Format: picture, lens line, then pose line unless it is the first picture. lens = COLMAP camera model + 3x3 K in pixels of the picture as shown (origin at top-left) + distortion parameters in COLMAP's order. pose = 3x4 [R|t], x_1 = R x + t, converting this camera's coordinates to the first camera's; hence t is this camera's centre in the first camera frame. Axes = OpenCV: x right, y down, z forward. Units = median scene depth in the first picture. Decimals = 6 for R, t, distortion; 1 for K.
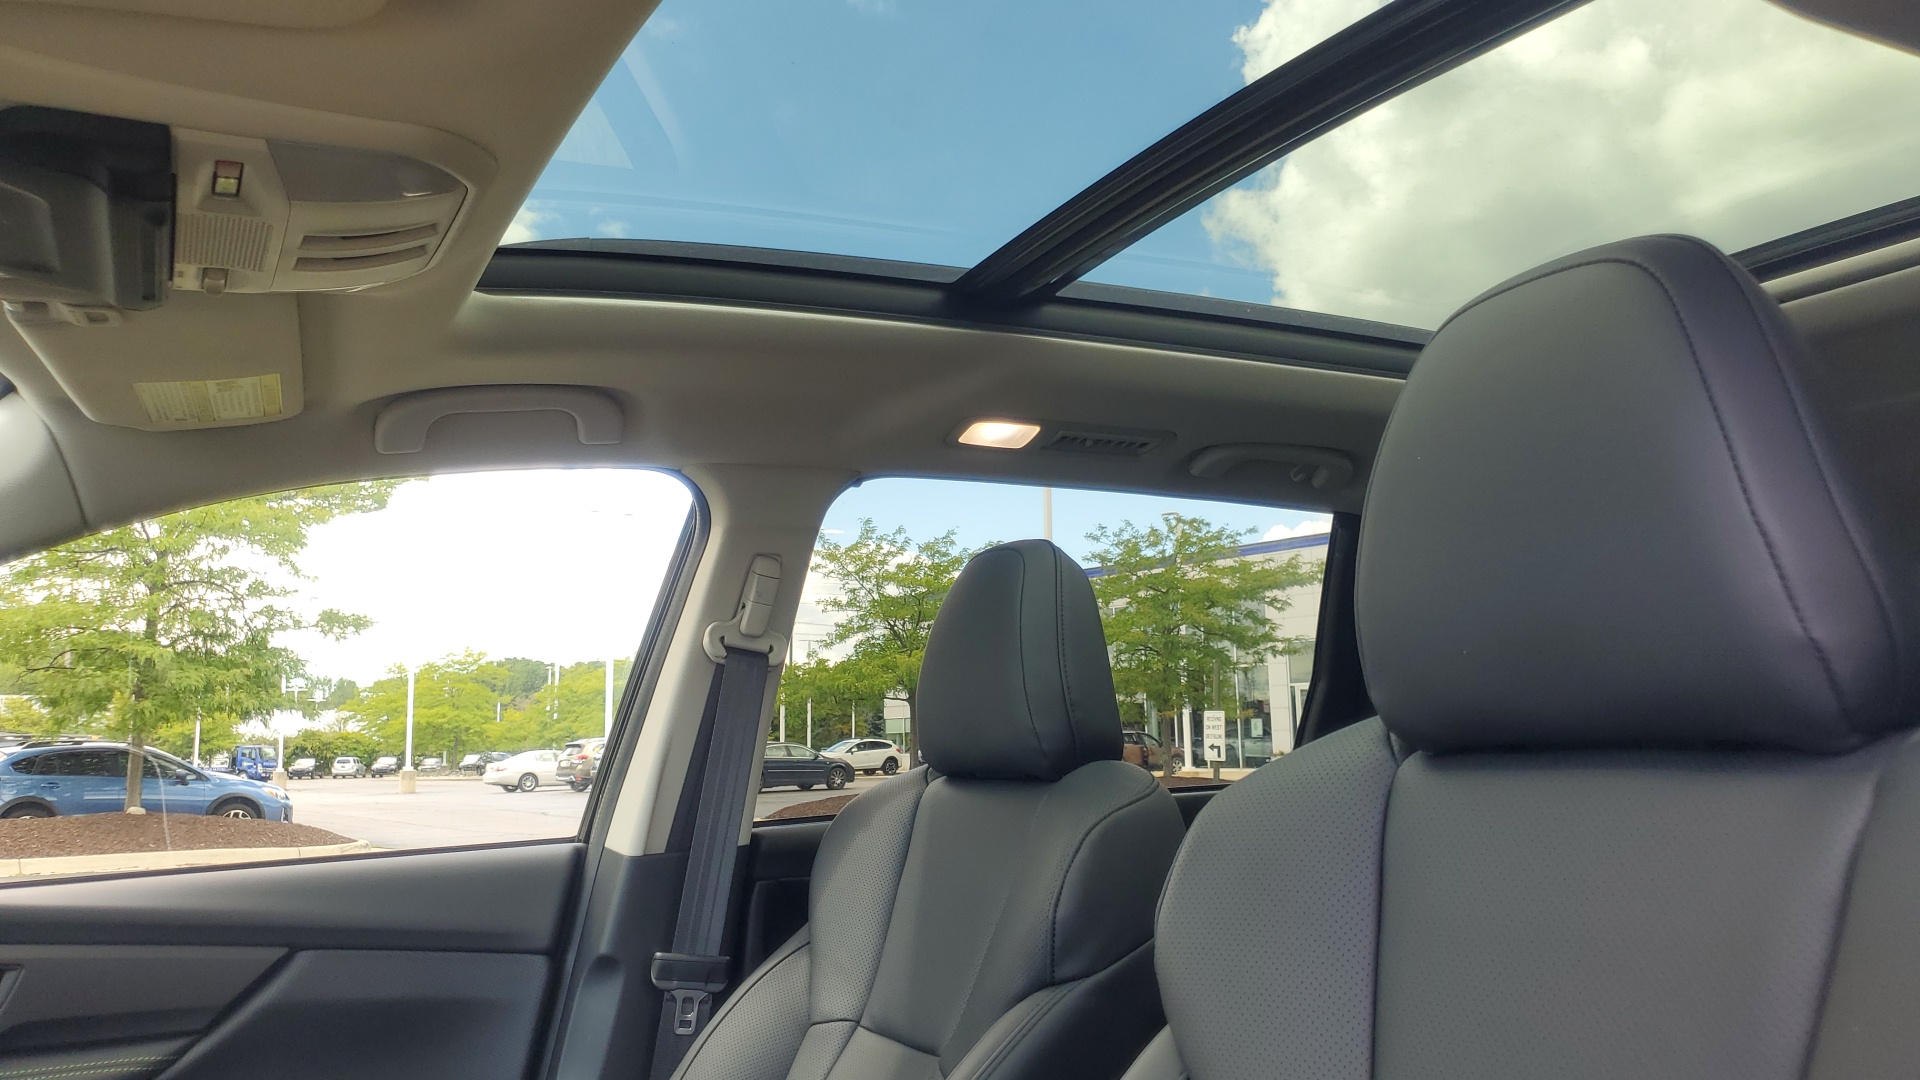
lens RADIAL K [[1489.3, 0, 979.6], [0, 1489.3, 530.9], [0, 0, 1]] dist [0.004704, -0.007137]
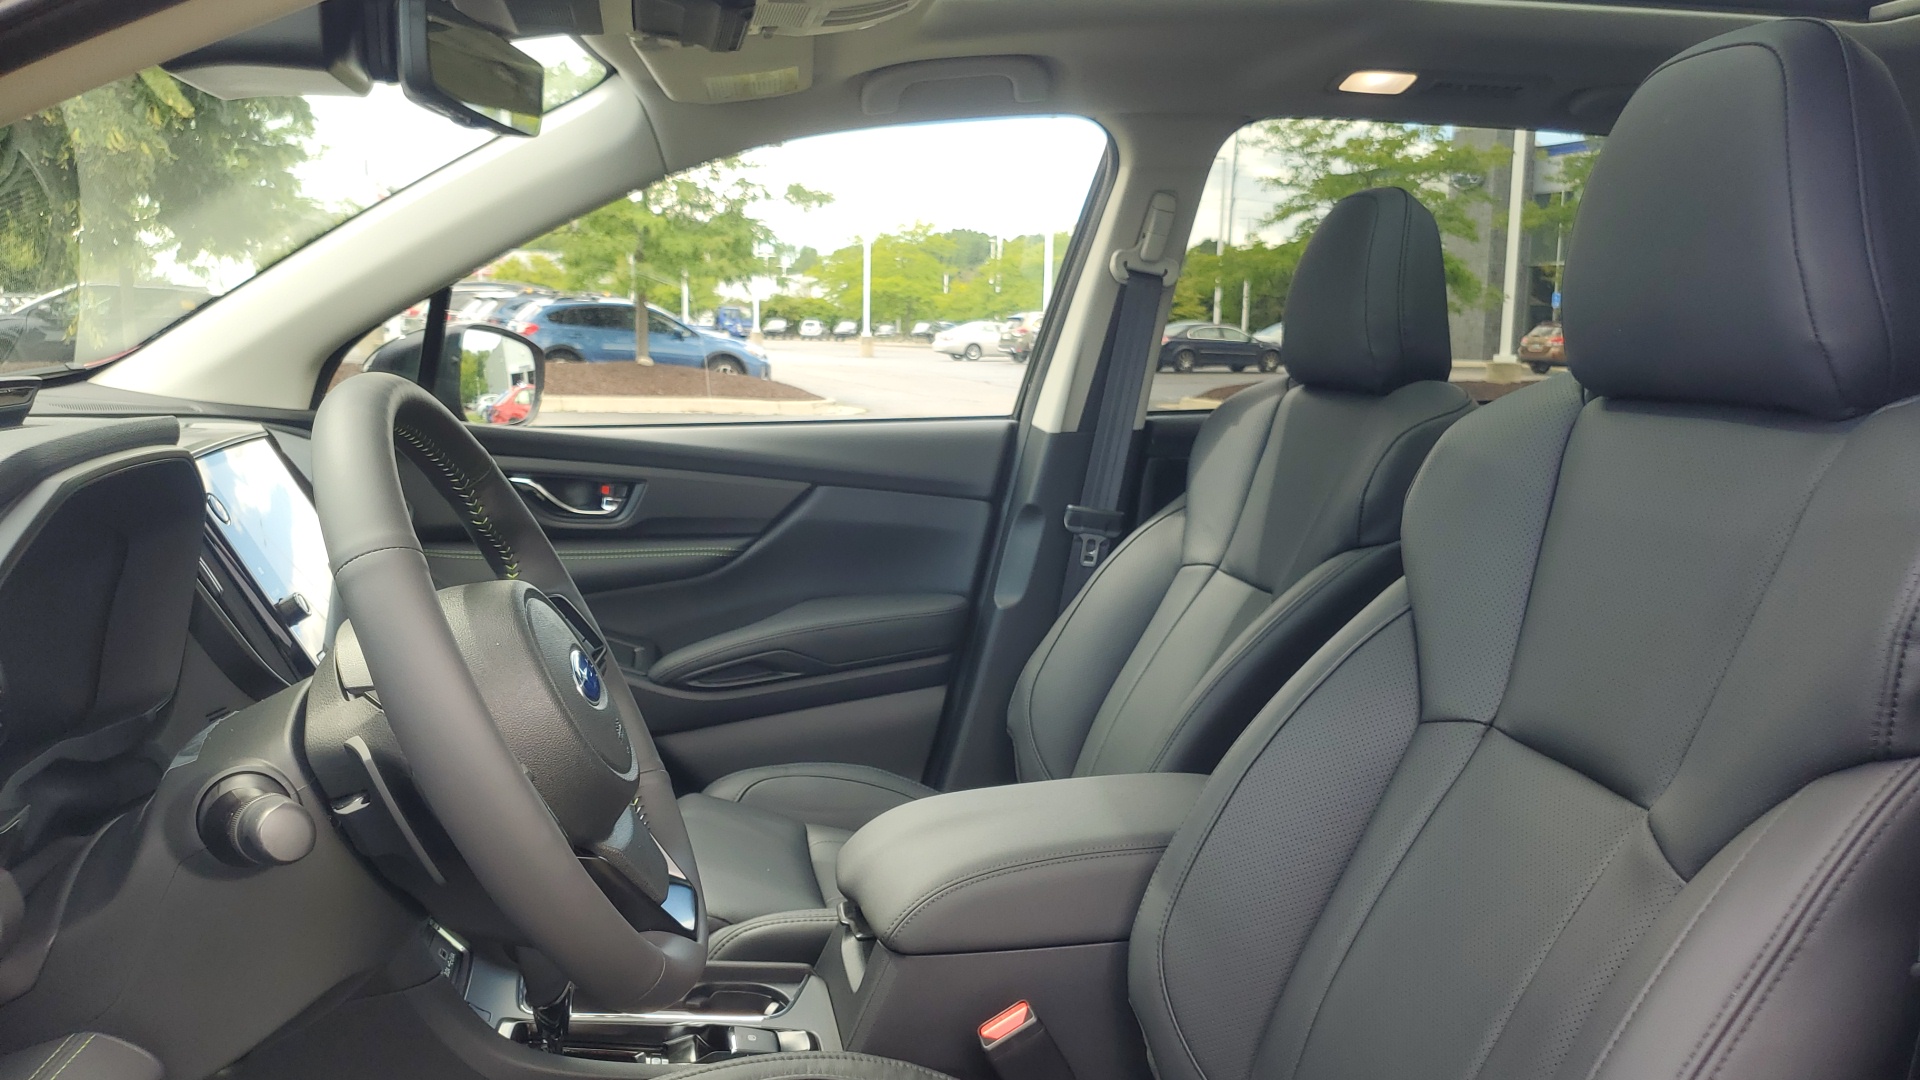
lens RADIAL K [[1489.3, 0, 970.3], [0, 1489.3, 552.0], [0, 0, 1]] dist [0.004704, -0.007137]
pose [[0.956712, 0.082398, -0.279128, 0.065302], [0.002216, 0.956995, 0.290097, -0.055177], [0.291027, -0.278158, 0.915386, -0.224349]]
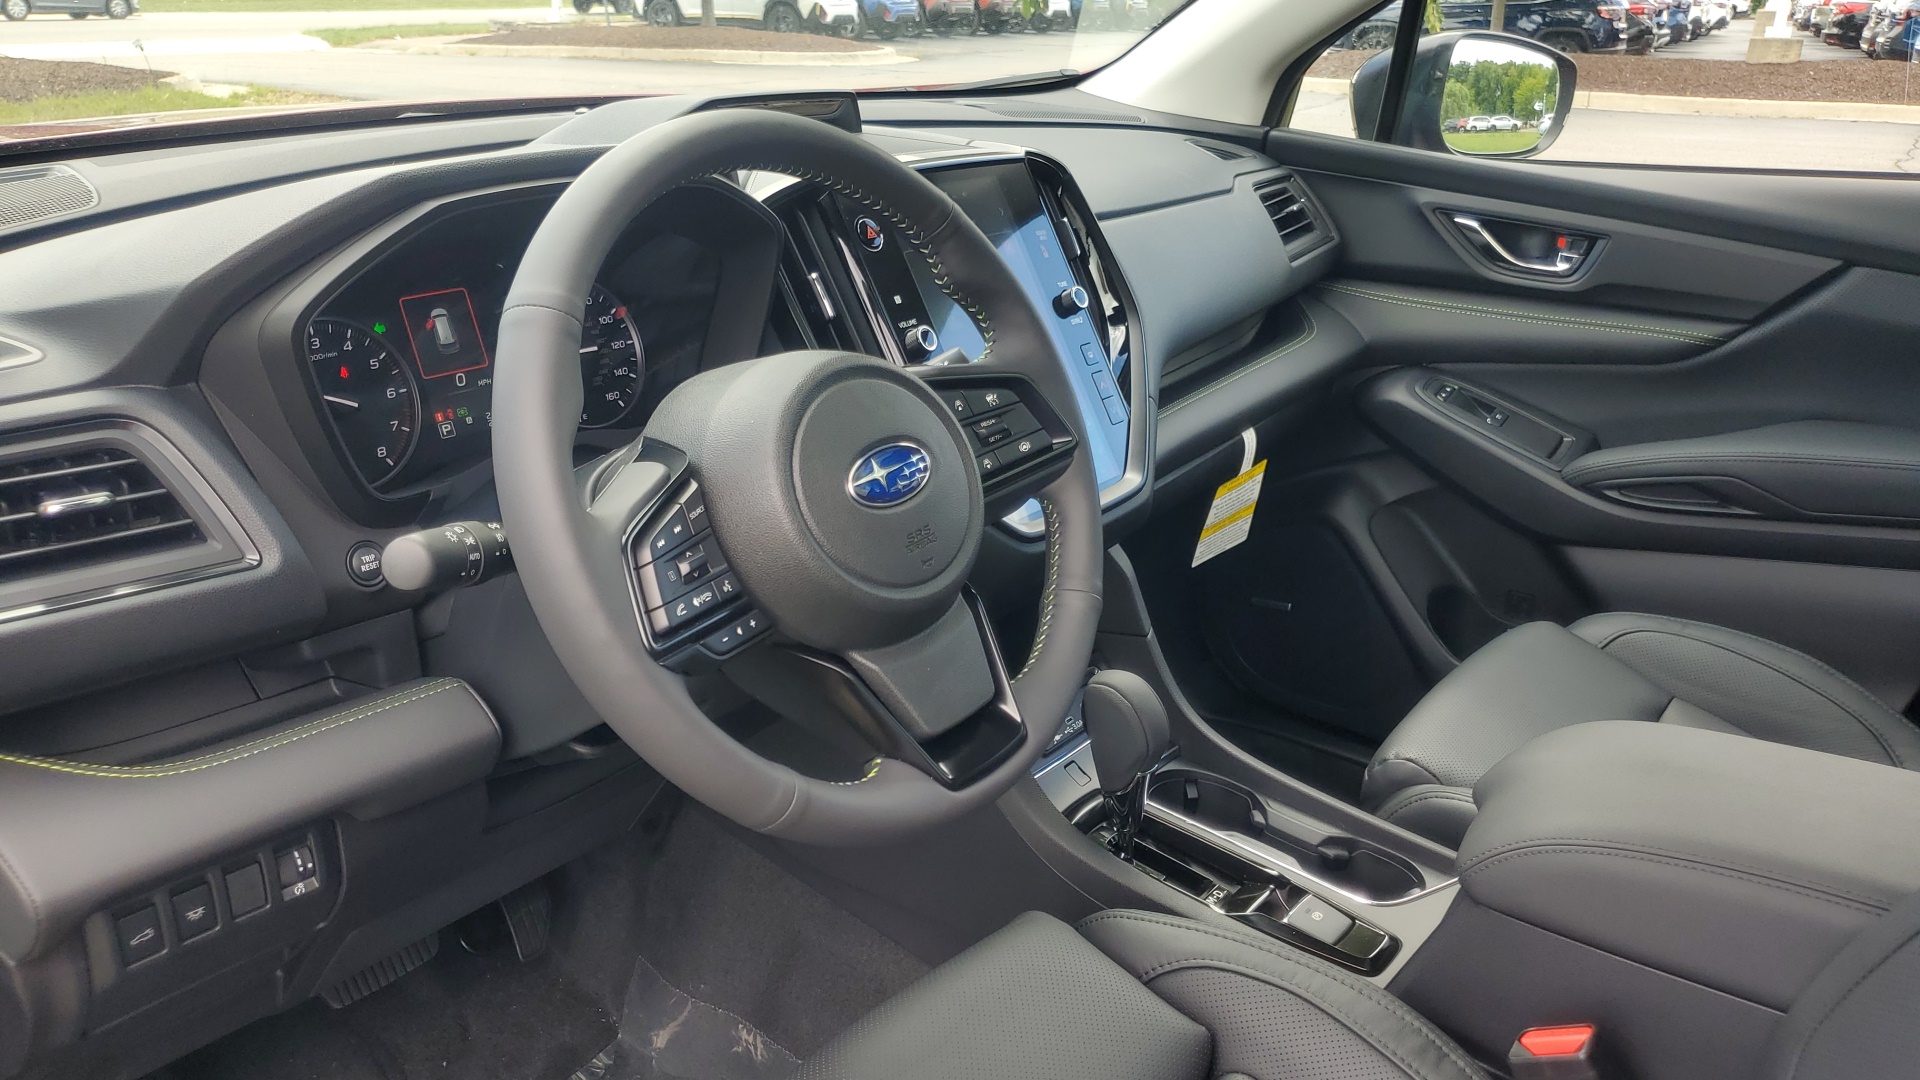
lens RADIAL K [[1489.3, 0, 962.0], [0, 1489.3, 539.9], [0, 0, 1]] dist [0.004704, -0.007137]
pose [[0.406391, 0.338409, -0.848720, 0.199423], [0.112931, 0.903158, 0.414189, -0.034247], [0.906693, -0.264169, 0.328819, 0.062695]]
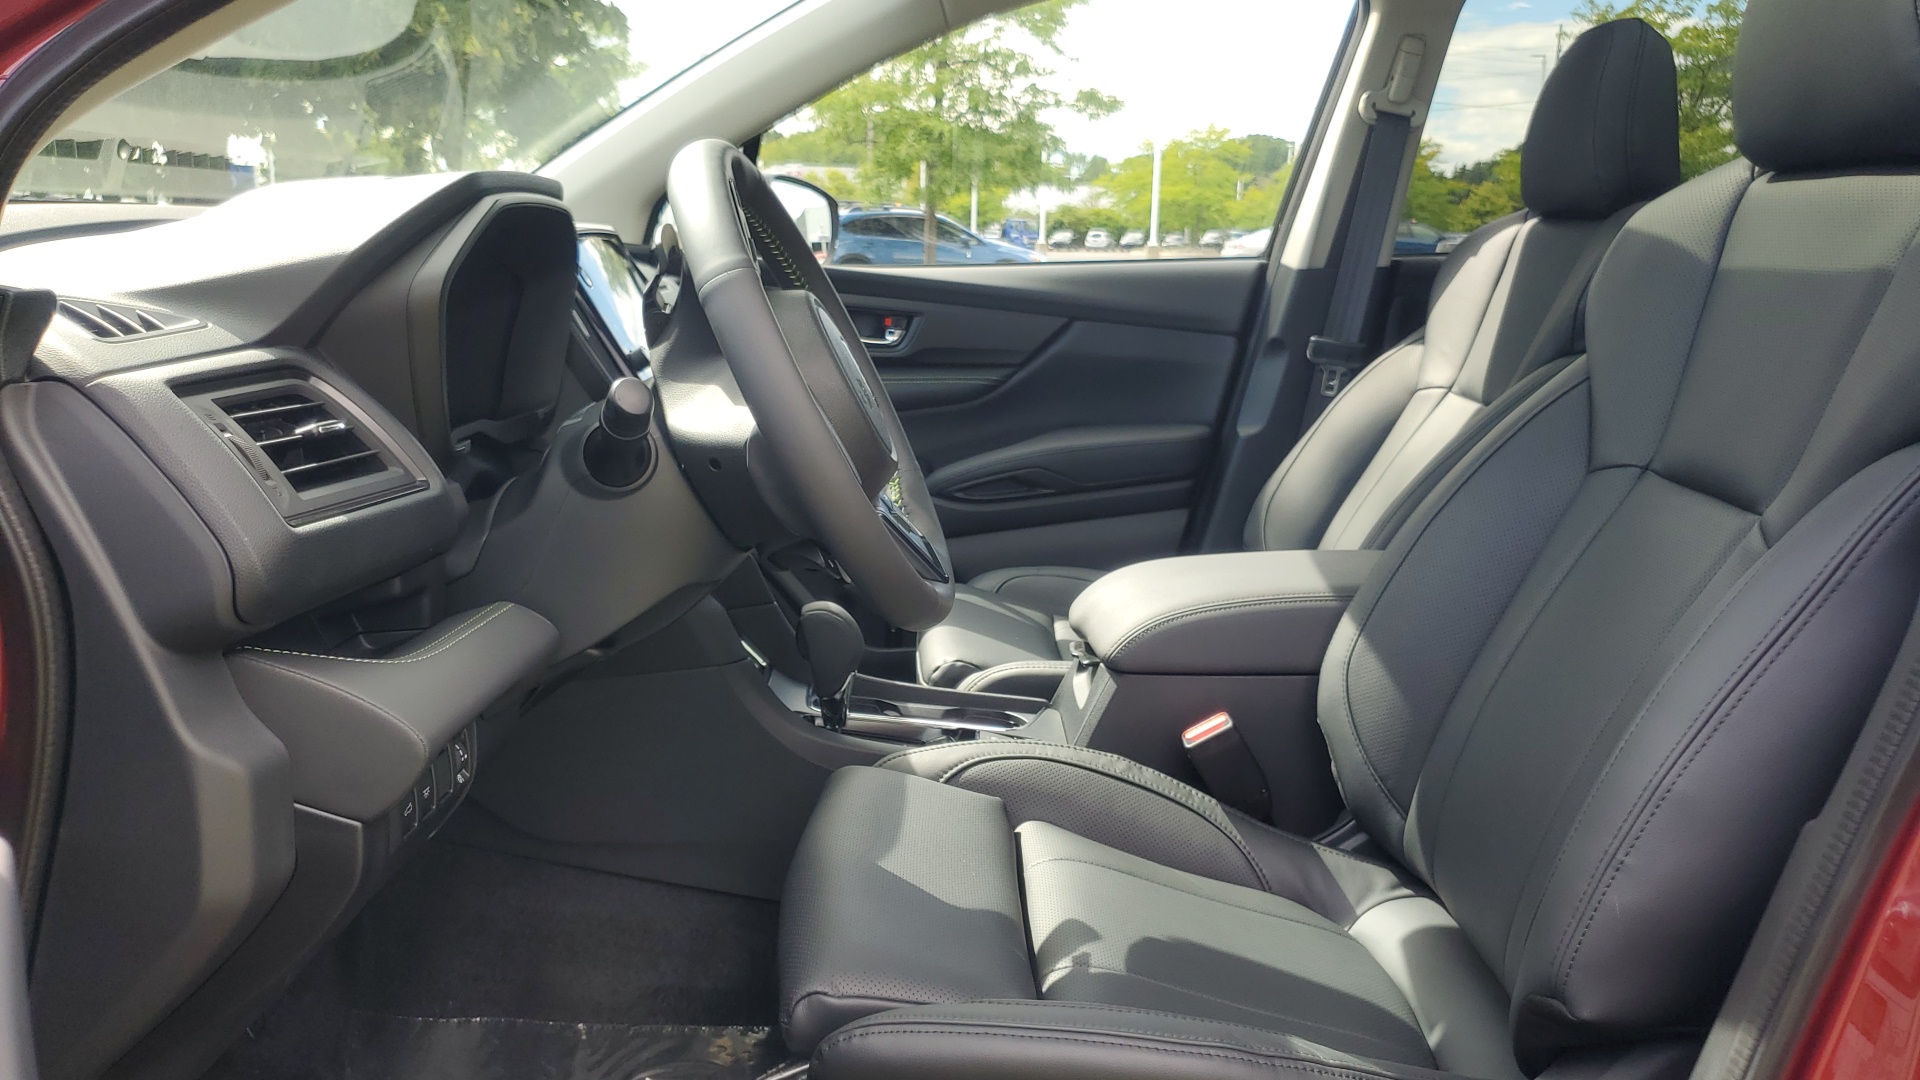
lens RADIAL K [[1489.3, 0, 956.5], [0, 1489.3, 553.8], [0, 0, 1]] dist [0.004704, -0.007137]
pose [[0.881006, 0.131315, -0.454515, 0.143688], [0.036589, 0.938919, 0.342188, -0.017286], [0.471688, -0.318100, 0.822389, -0.350170]]
